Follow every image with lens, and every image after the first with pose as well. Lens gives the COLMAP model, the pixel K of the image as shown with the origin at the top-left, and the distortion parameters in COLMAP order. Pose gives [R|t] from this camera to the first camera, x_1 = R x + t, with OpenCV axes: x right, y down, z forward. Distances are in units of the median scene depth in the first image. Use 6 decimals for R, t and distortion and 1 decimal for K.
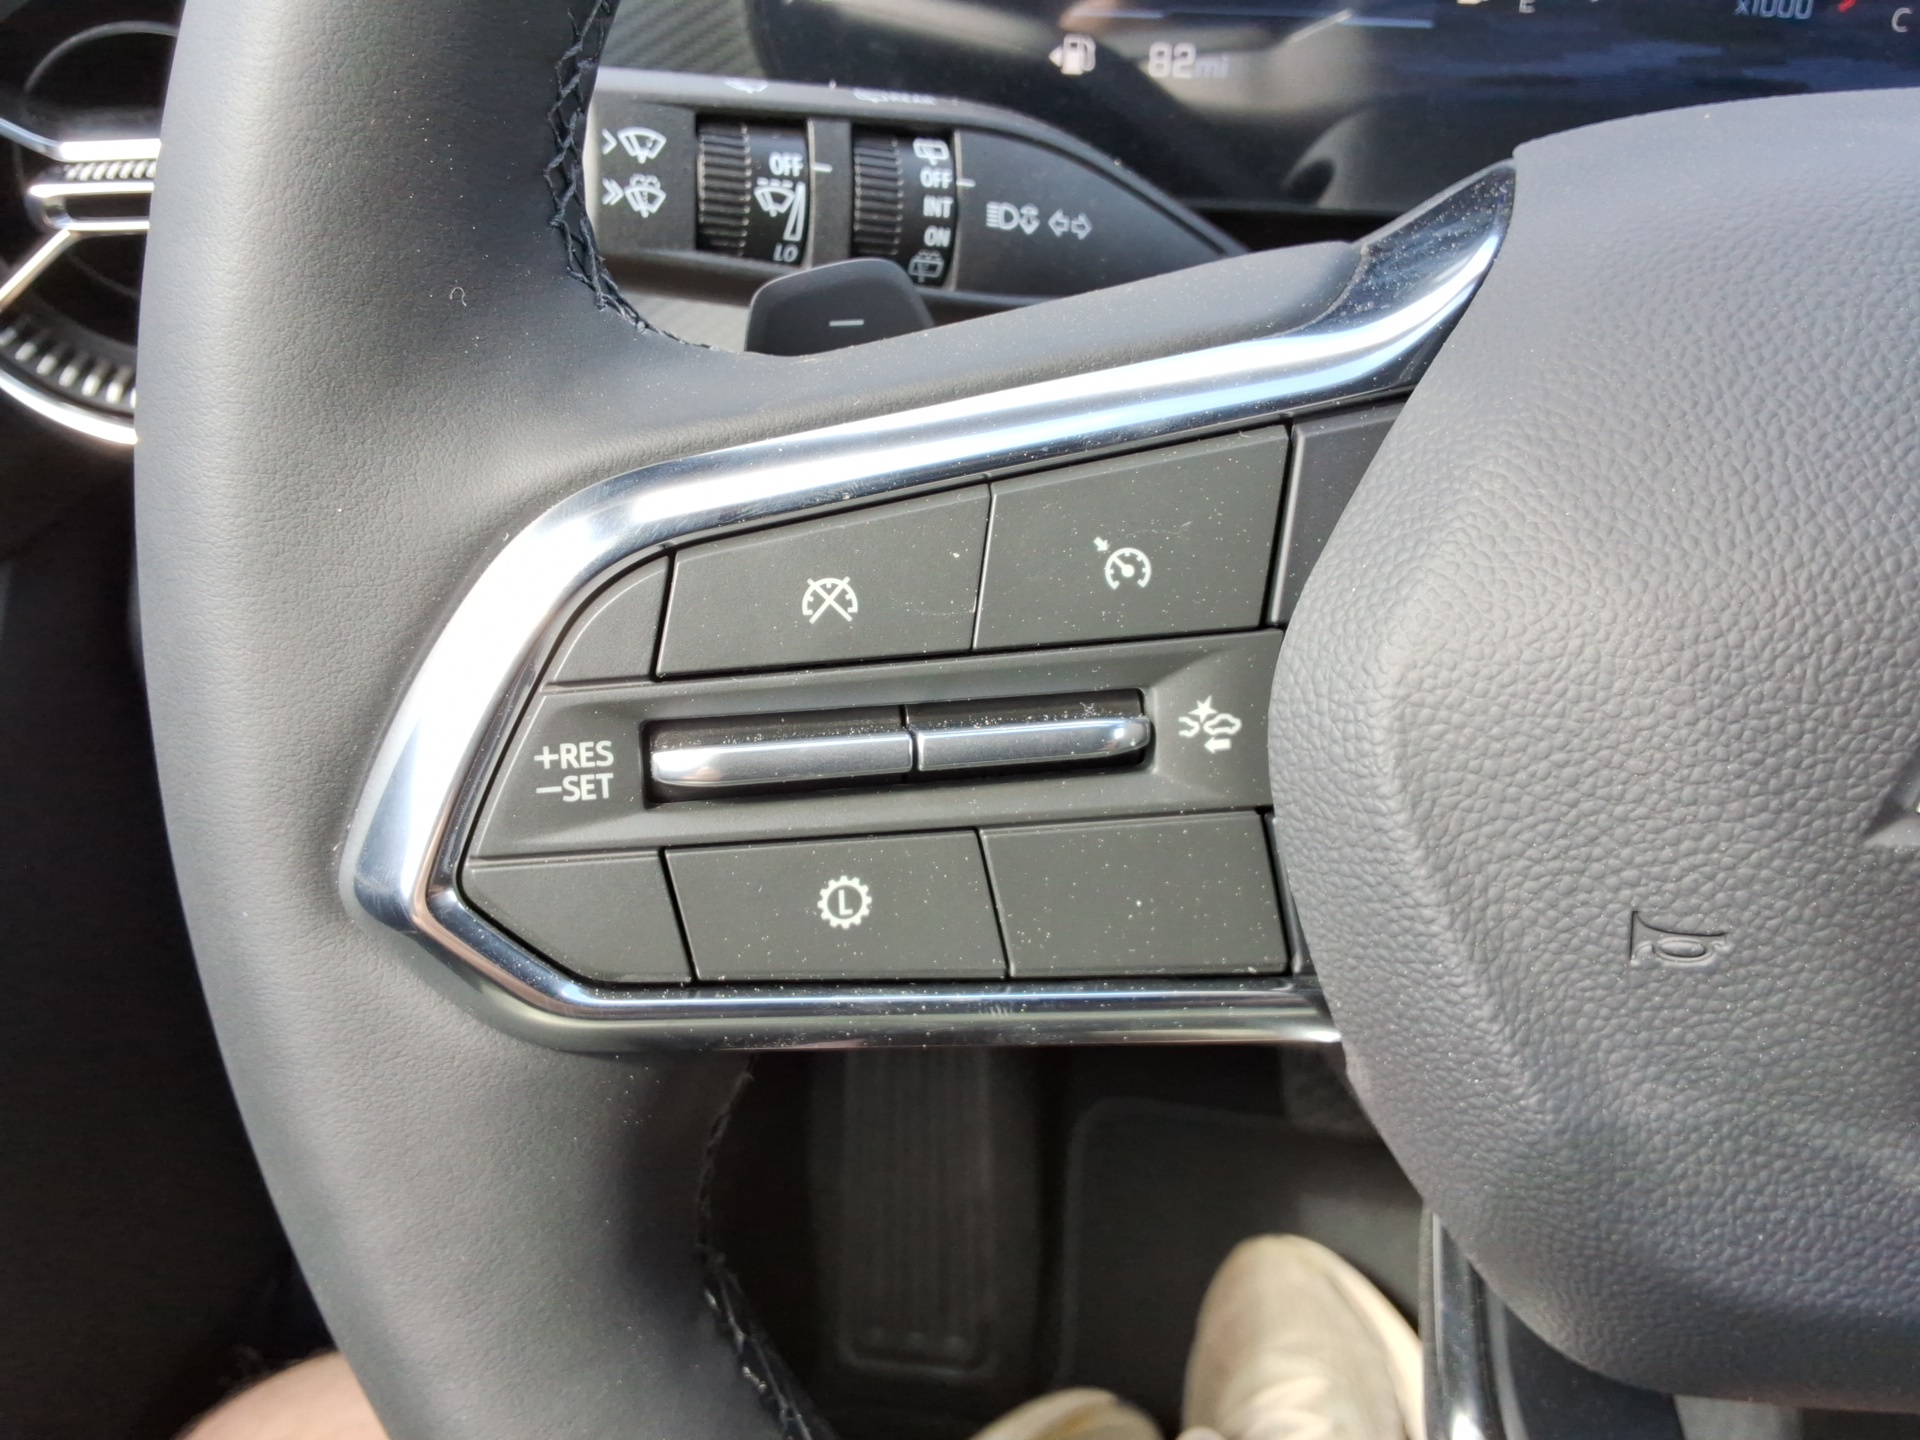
lens RADIAL K [[1586.3, 0, 988.0], [0, 1586.3, 703.2], [0, 0, 1]] dist [0.141855, -0.252139]
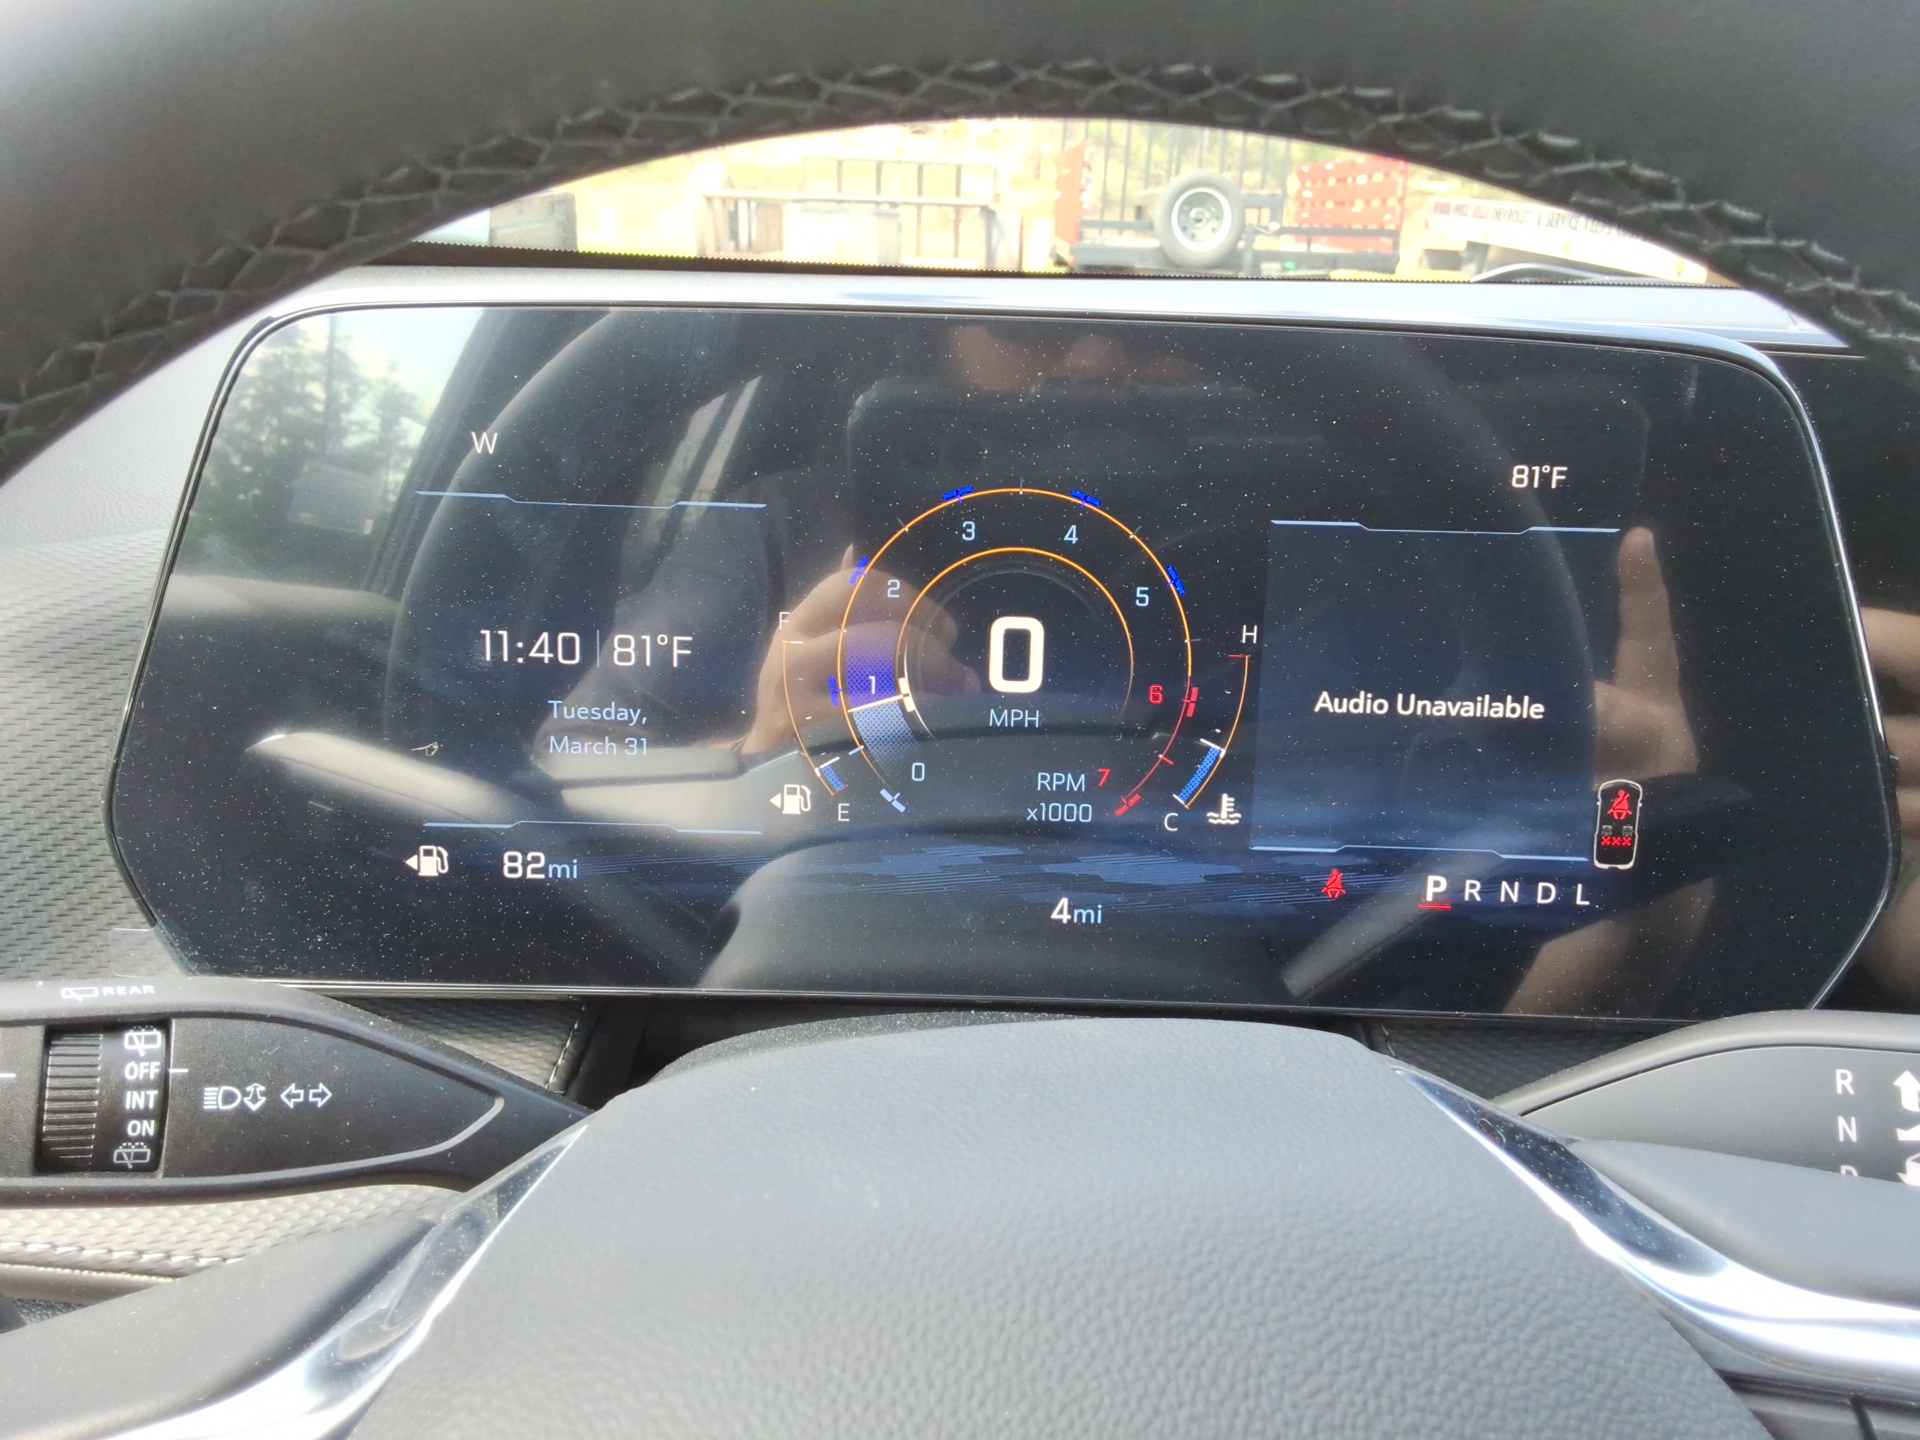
lens RADIAL K [[1586.3, 0, 988.0], [0, 1586.3, 703.2], [0, 0, 1]] dist [0.141855, -0.252139]
pose [[0.990544, -0.016047, 0.136254, 0.523699], [0.057118, 0.951210, -0.303211, -0.313613], [-0.124740, 0.308127, 0.943132, -0.108833]]
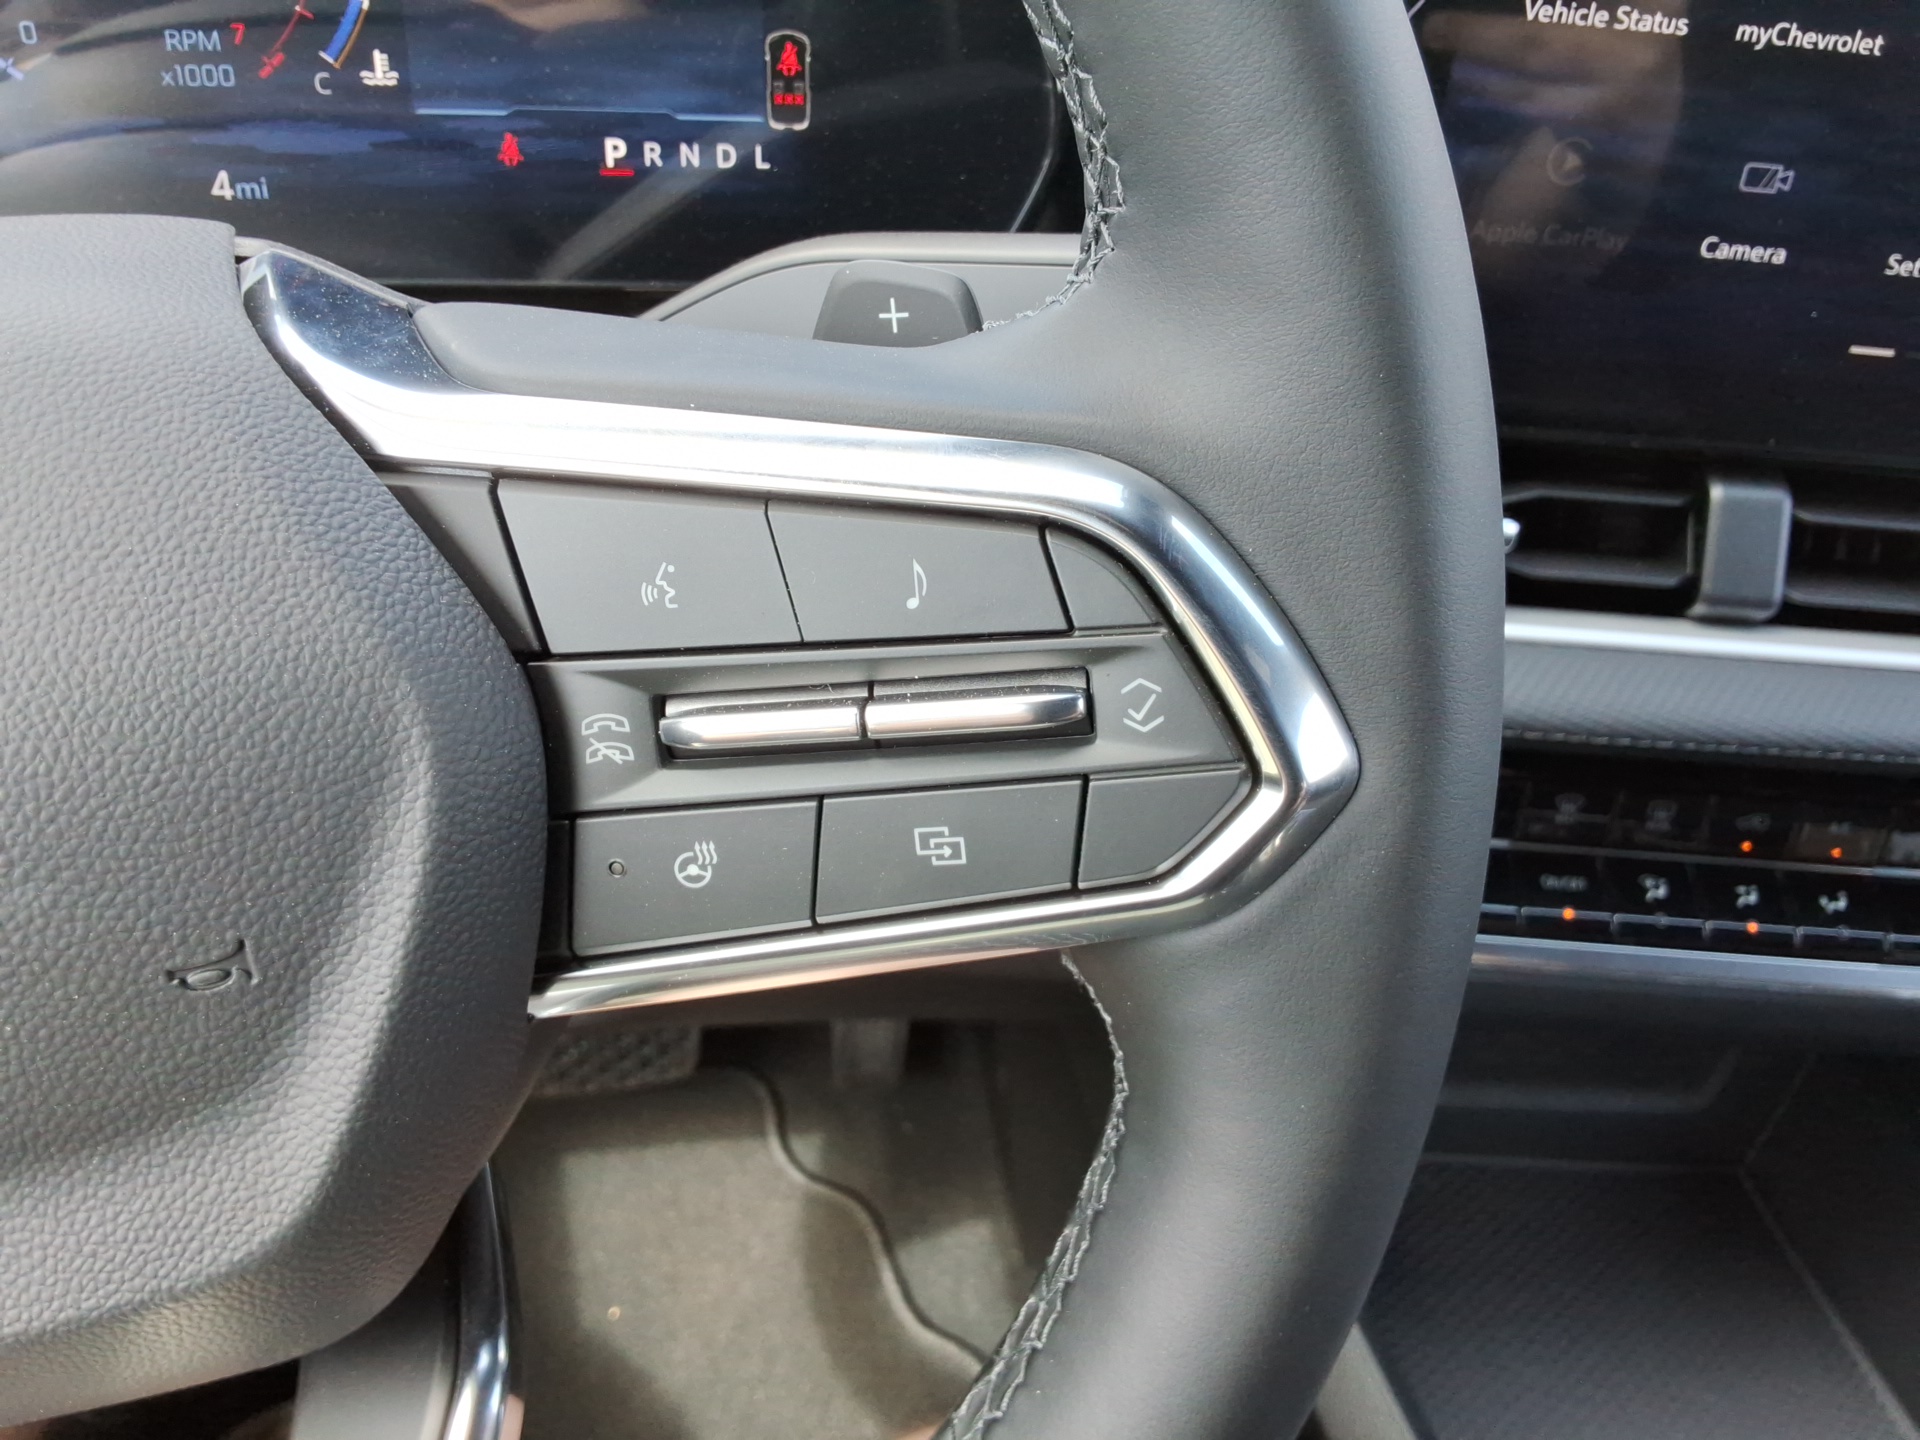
lens RADIAL K [[1586.3, 0, 988.0], [0, 1586.3, 703.2], [0, 0, 1]] dist [0.141855, -0.252139]
pose [[0.952662, -0.131753, 0.274001, 1.156729], [0.120390, 0.991033, 0.057956, -0.048480], [-0.279181, -0.022226, 0.959981, -0.290149]]
